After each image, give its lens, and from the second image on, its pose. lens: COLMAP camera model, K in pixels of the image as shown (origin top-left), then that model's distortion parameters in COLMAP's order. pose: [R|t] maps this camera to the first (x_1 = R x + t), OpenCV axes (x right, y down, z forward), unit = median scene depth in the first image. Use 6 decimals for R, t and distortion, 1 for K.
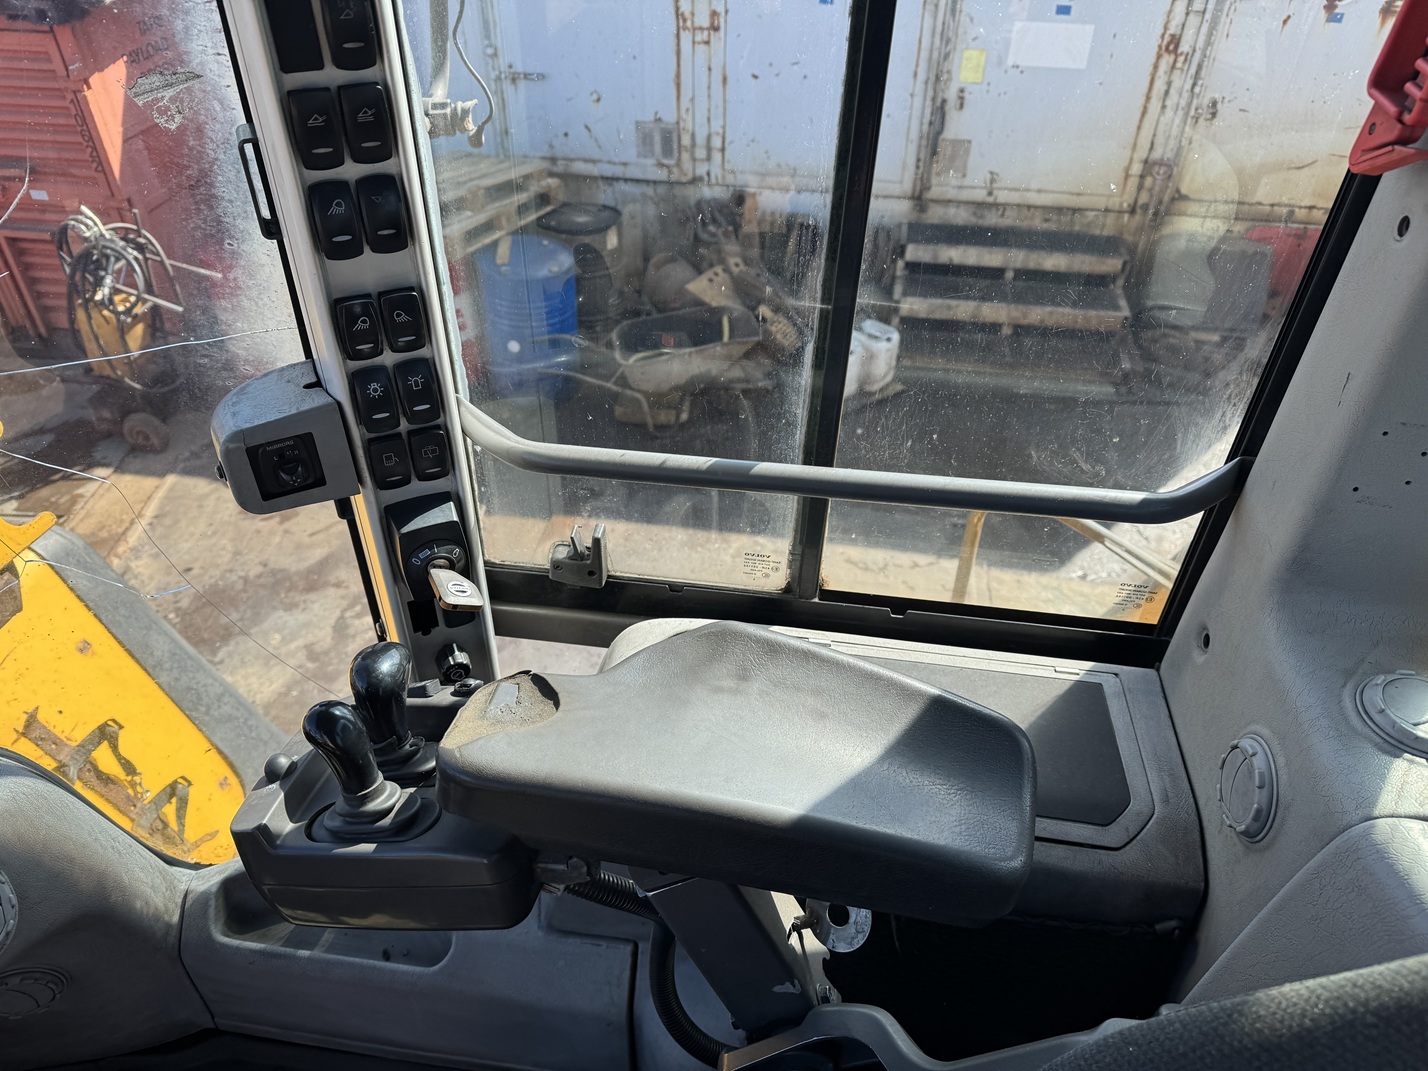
lens RADIAL K [[980.0, 0, 714.0], [0, 980.0, 535.5], [0, 0, 1]] dist [0.015400, -0.001091]
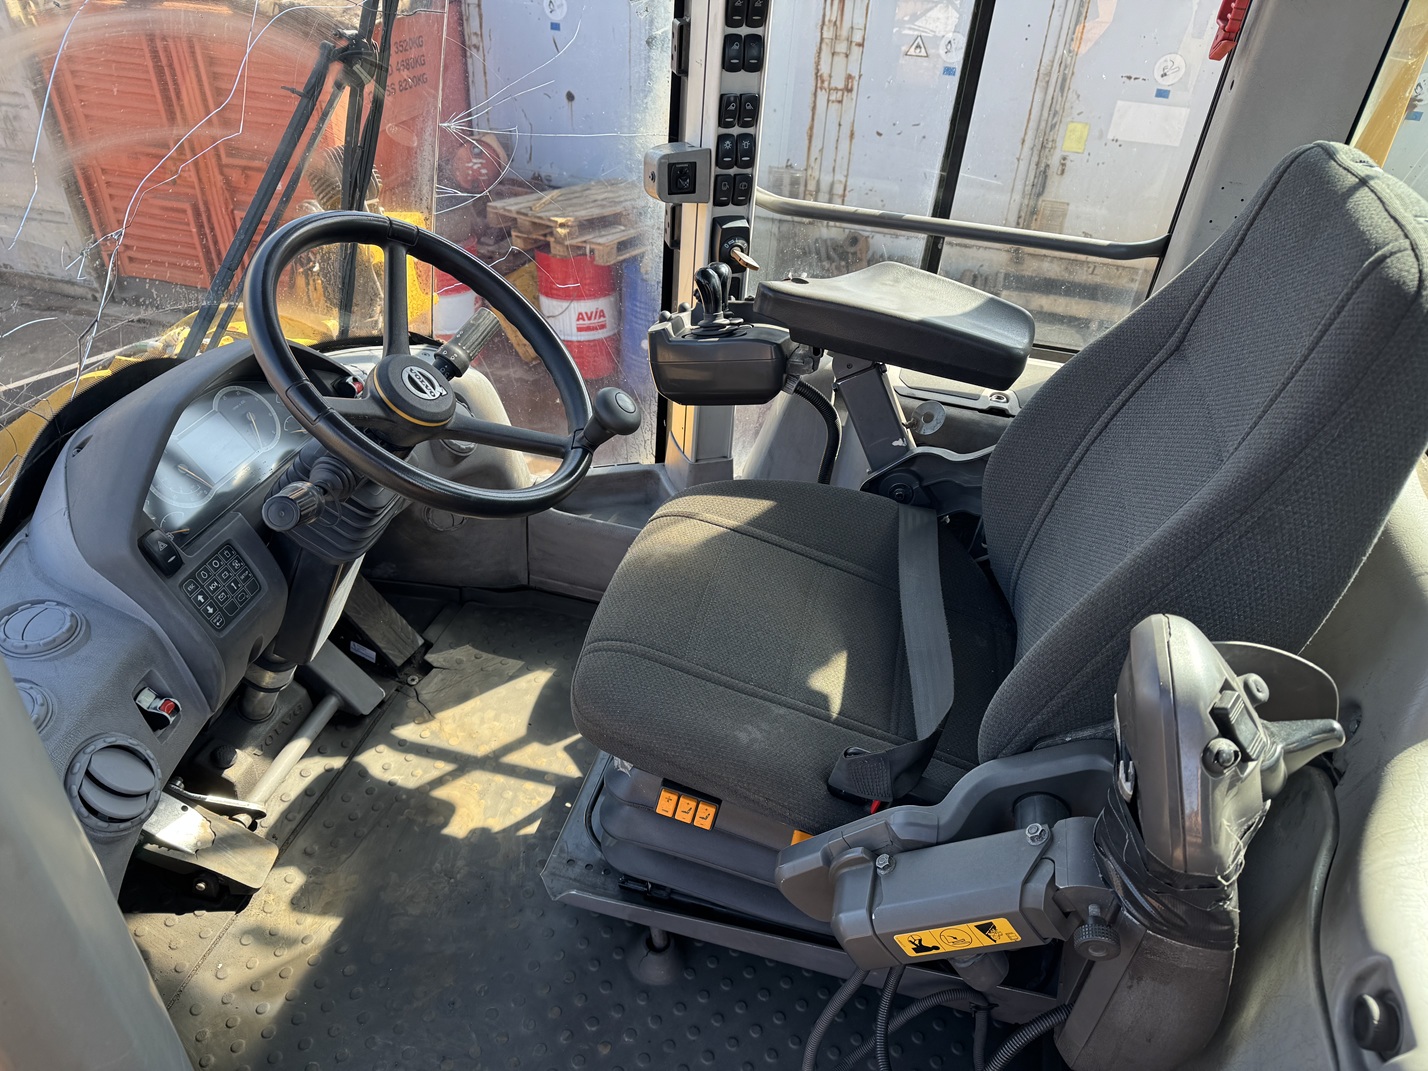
lens RADIAL K [[959.2, 0, 714.0], [0, 959.2, 535.5], [0, 0, 1]] dist [0.006756, 0.001226]
pose [[0.991530, 0.102835, -0.079335, -0.012054], [-0.107130, 0.992889, -0.051910, 0.073233], [0.073433, 0.059969, 0.995496, -0.091379]]
